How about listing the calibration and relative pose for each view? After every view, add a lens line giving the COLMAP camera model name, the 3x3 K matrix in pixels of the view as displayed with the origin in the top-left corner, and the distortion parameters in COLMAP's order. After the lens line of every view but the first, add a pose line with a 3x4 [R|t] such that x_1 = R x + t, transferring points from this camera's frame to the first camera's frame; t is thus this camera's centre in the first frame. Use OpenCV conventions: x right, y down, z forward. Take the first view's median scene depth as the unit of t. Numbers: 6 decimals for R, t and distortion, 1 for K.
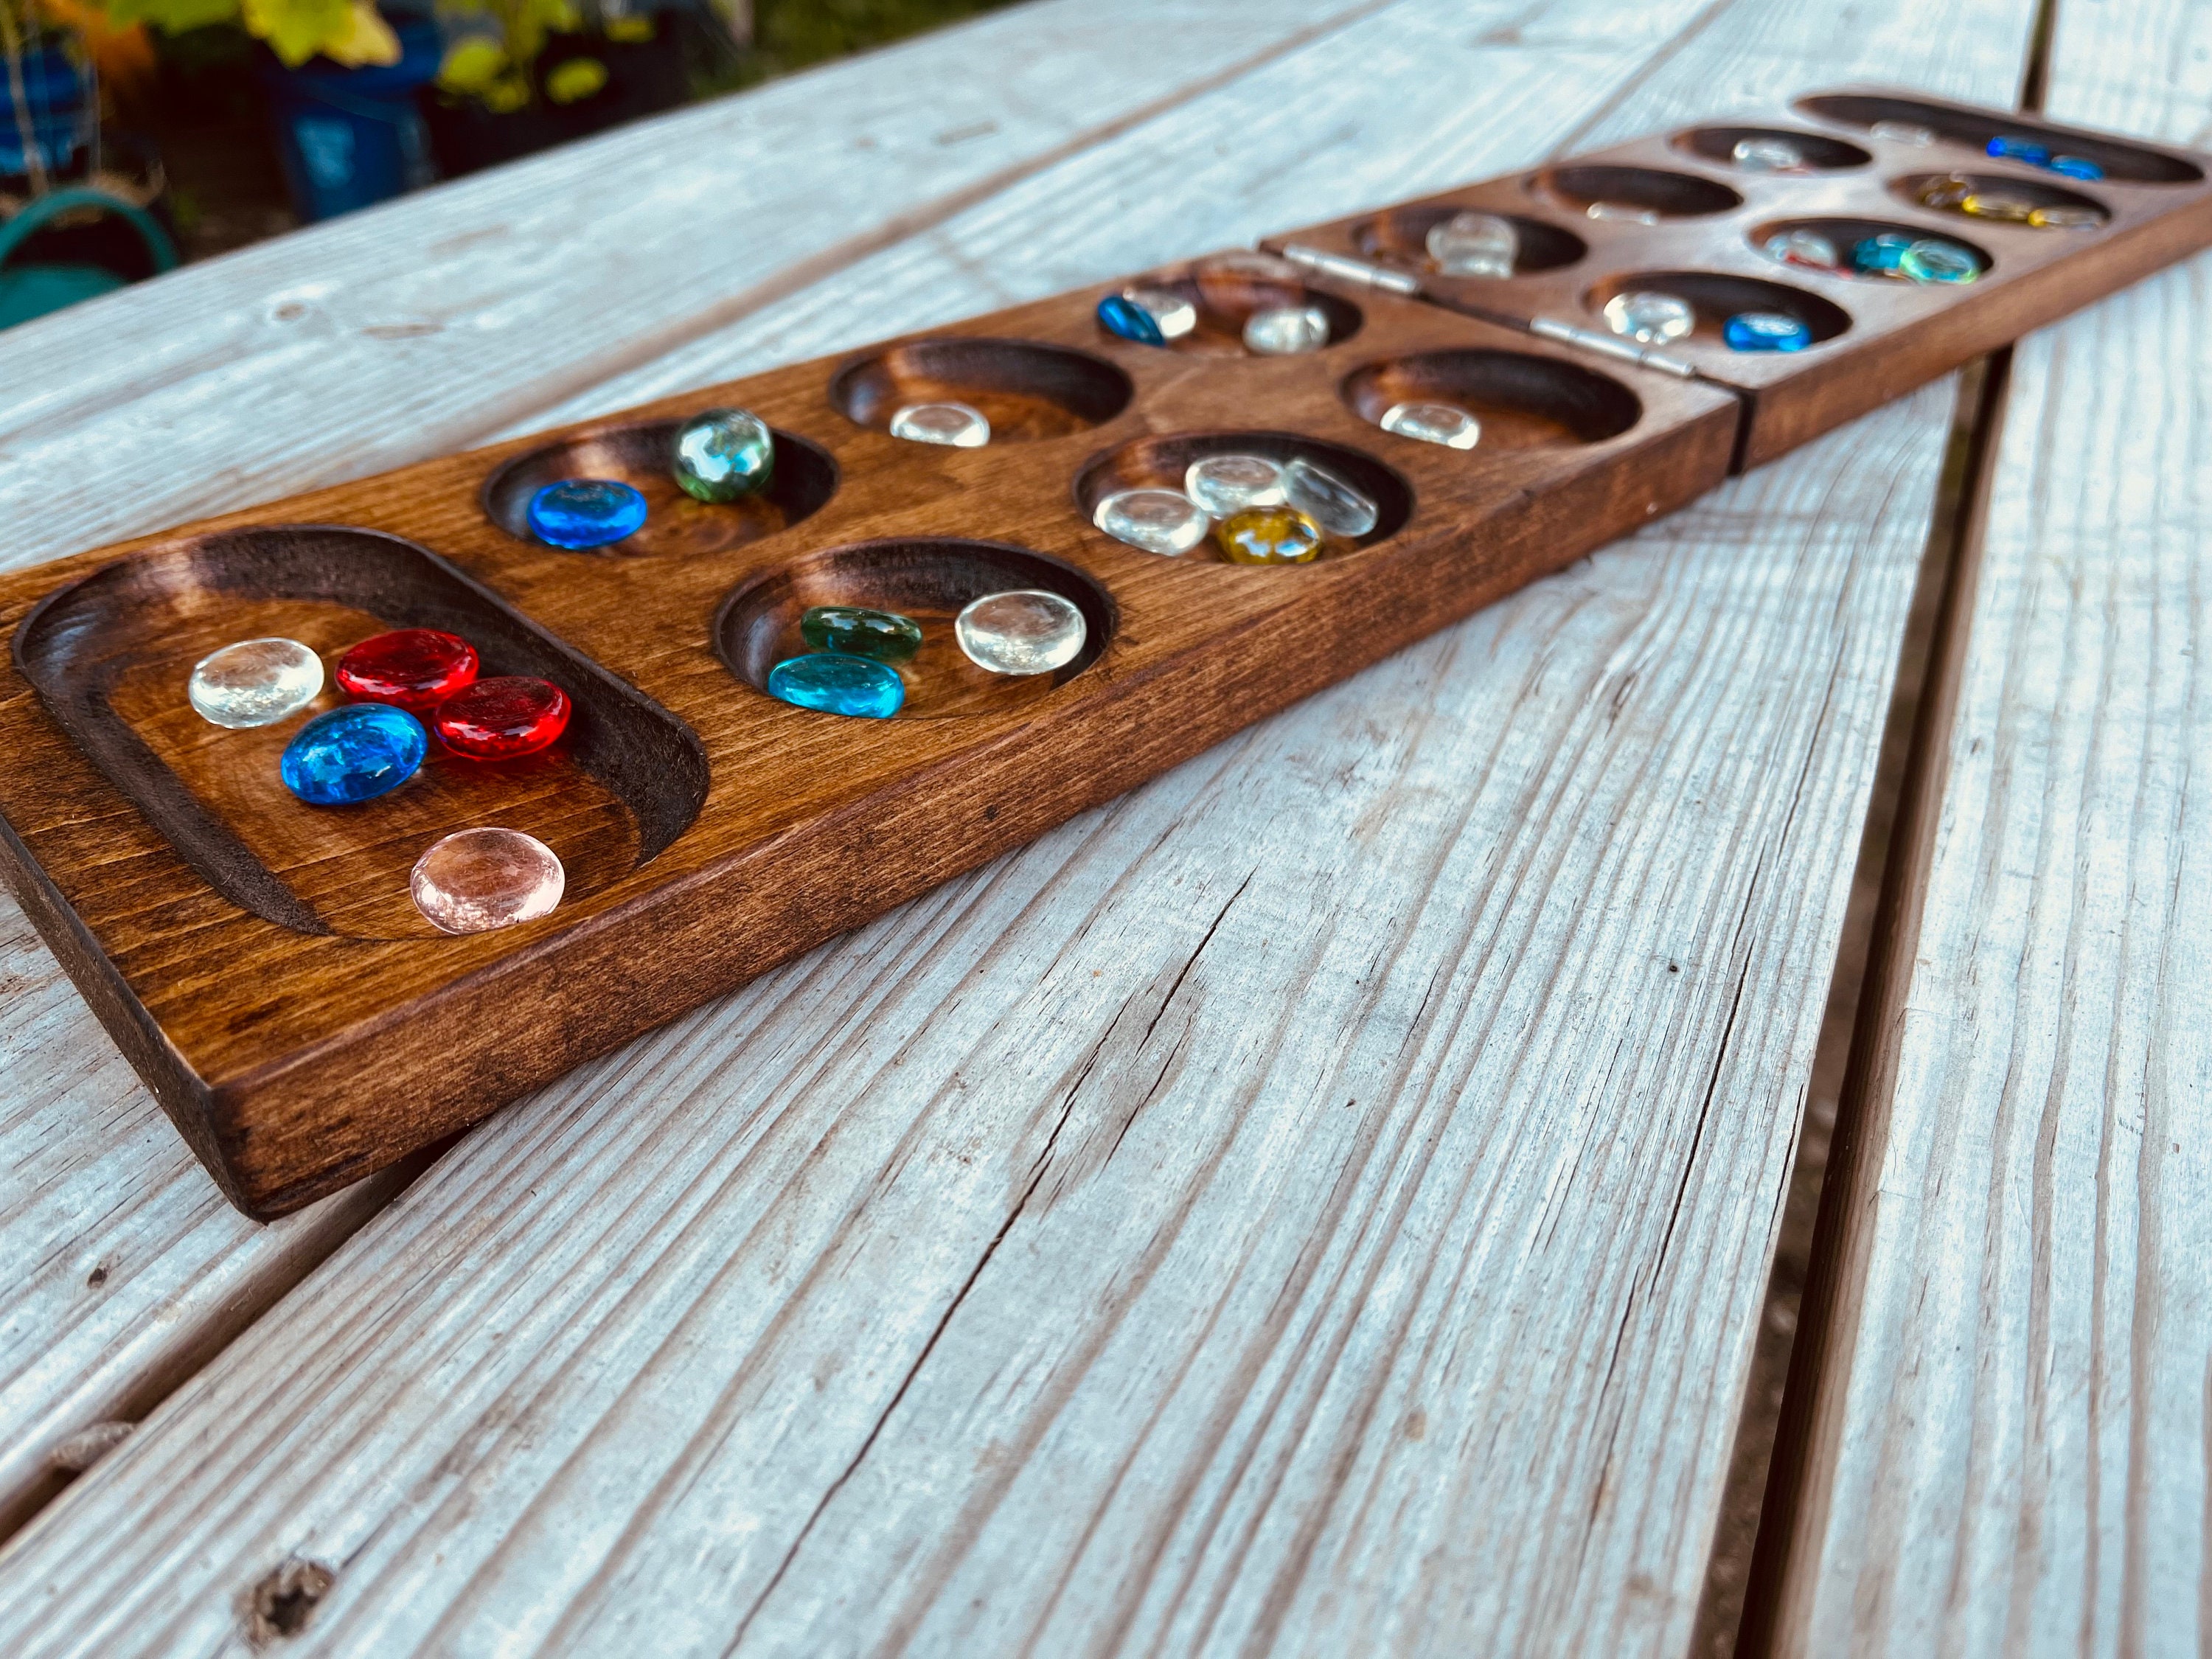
lens RADIAL K [[1592.8, 0, 1106.0], [0, 1592.8, 829.5], [0, 0, 1]] dist [0.006092, -0.058140]
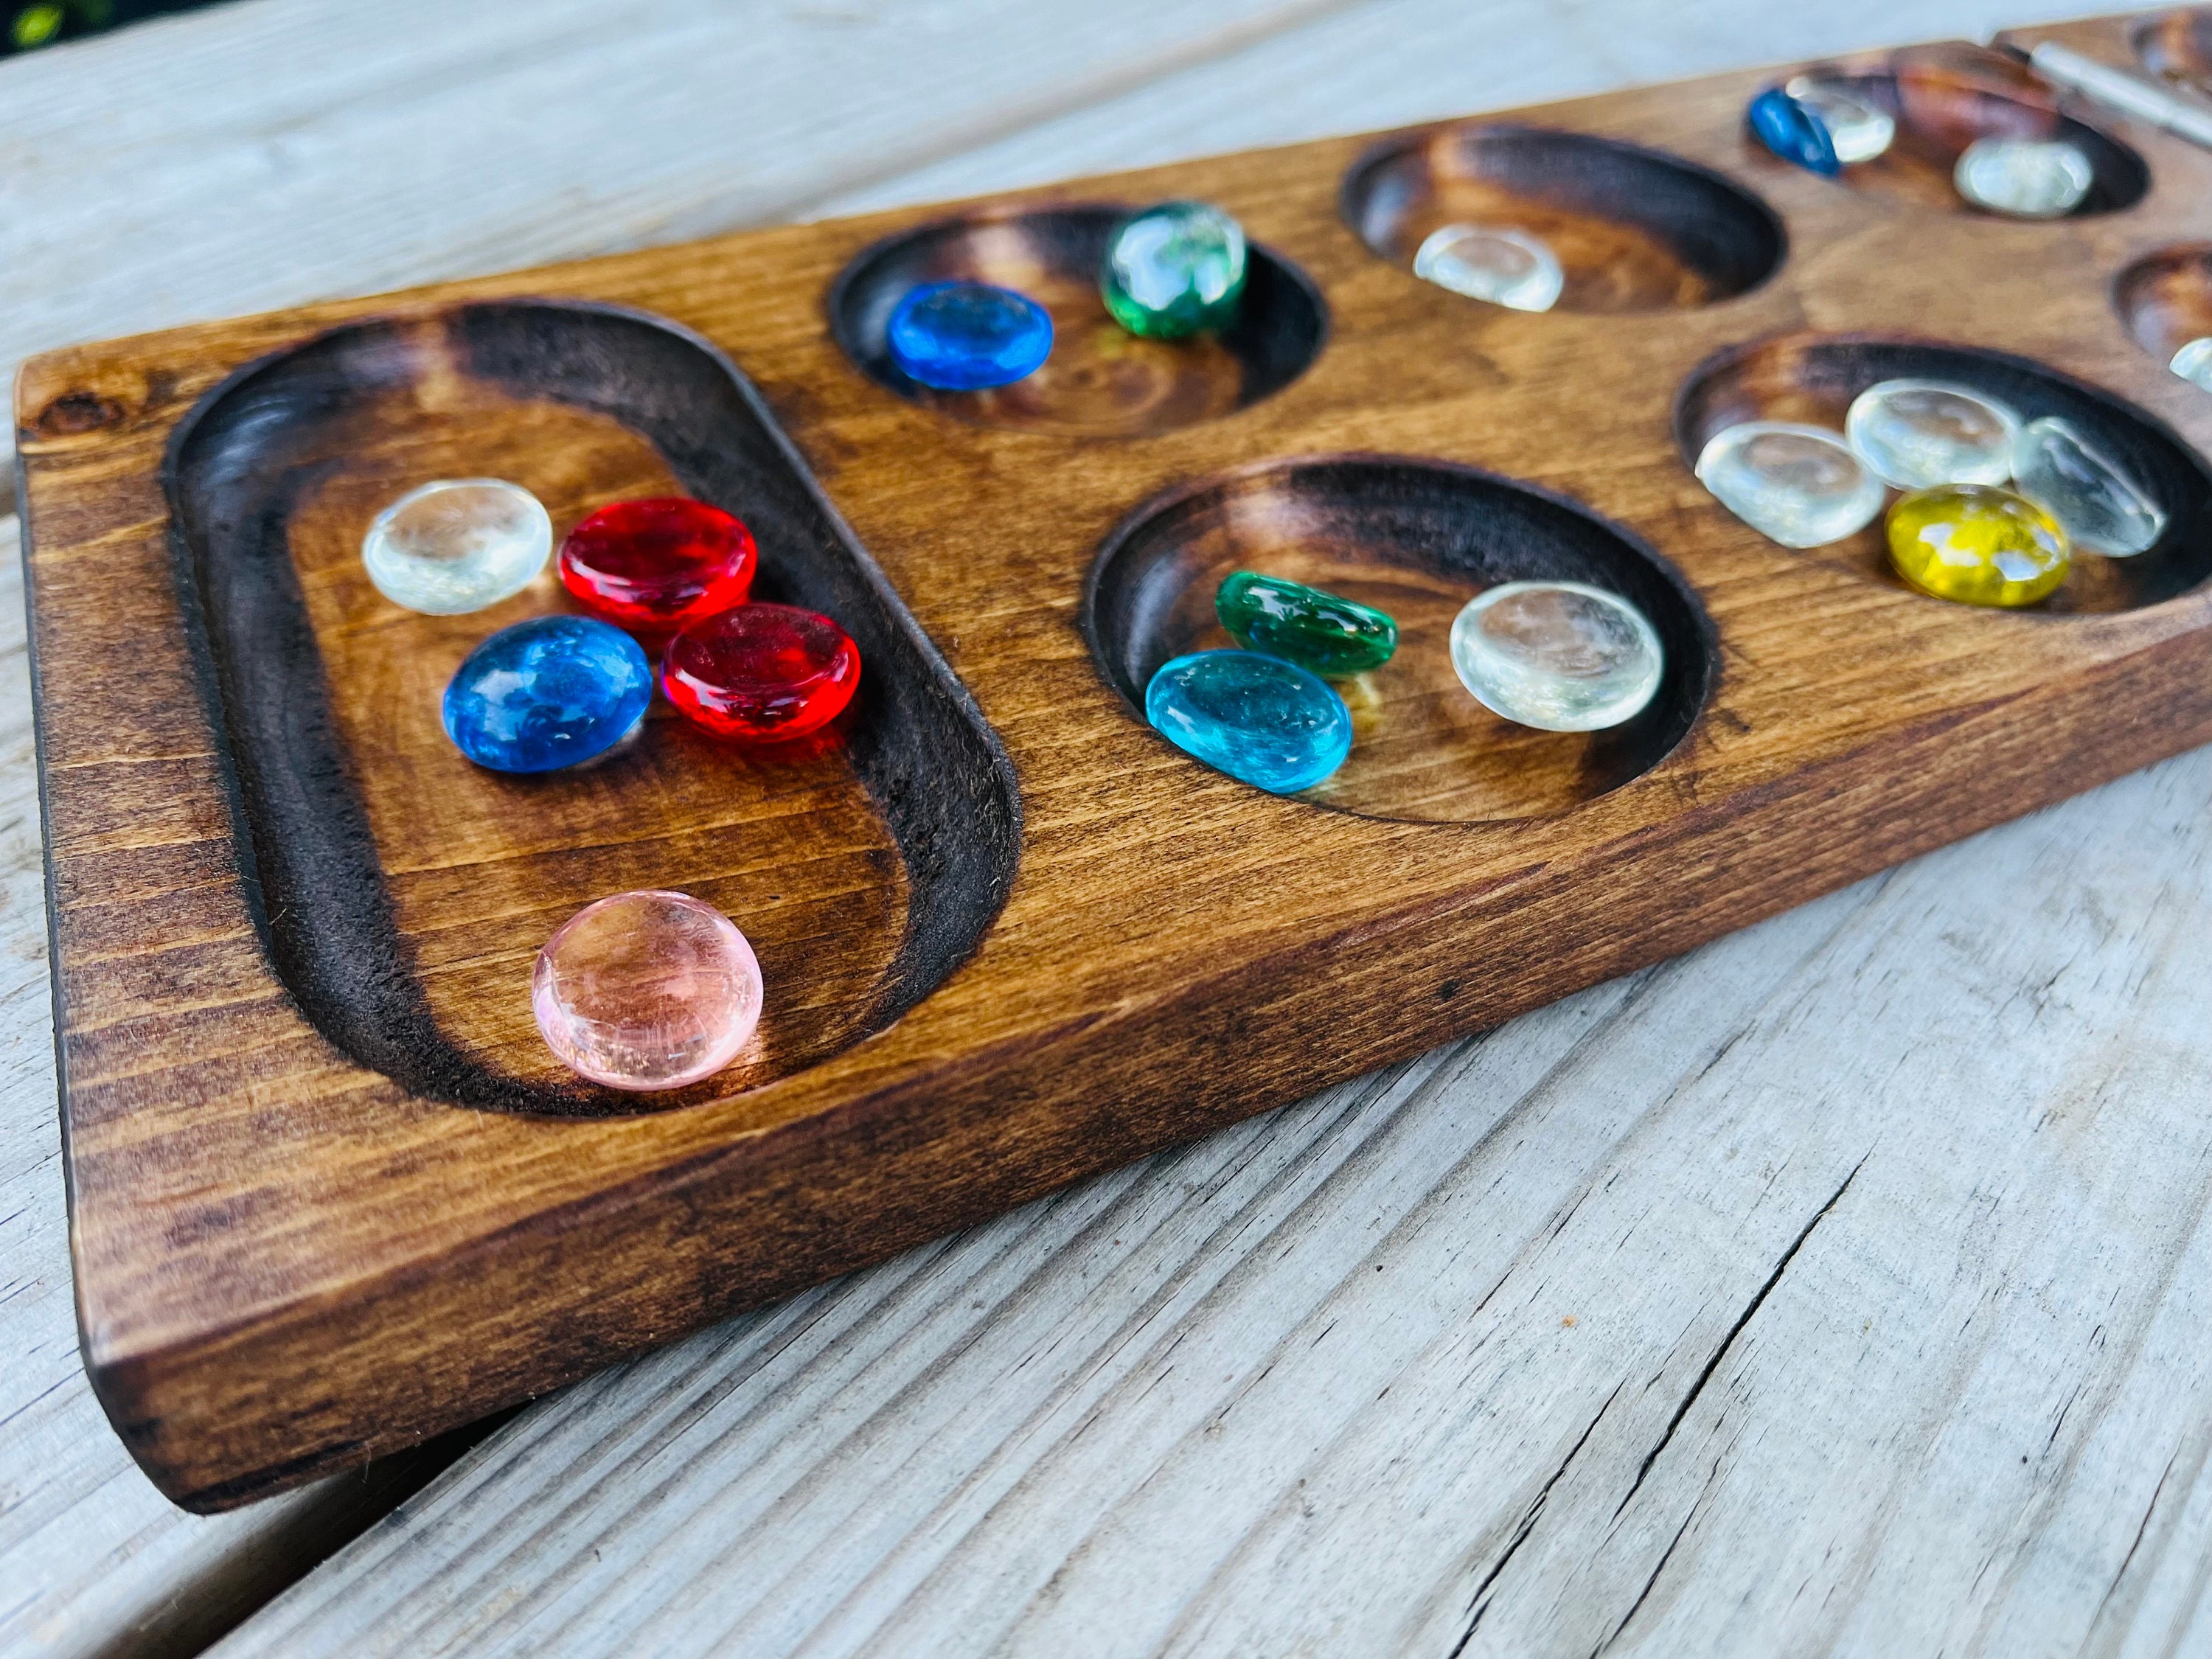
lens RADIAL K [[1795.4, 0, 1107.3], [0, 1795.4, 910.8], [0, 0, 1]] dist [0.046786, -0.148238]
pose [[0.952133, 0.215498, -0.216804, -0.053615], [-0.183410, 0.970125, 0.158805, -0.126234], [0.244549, -0.111439, 0.963212, 0.301538]]
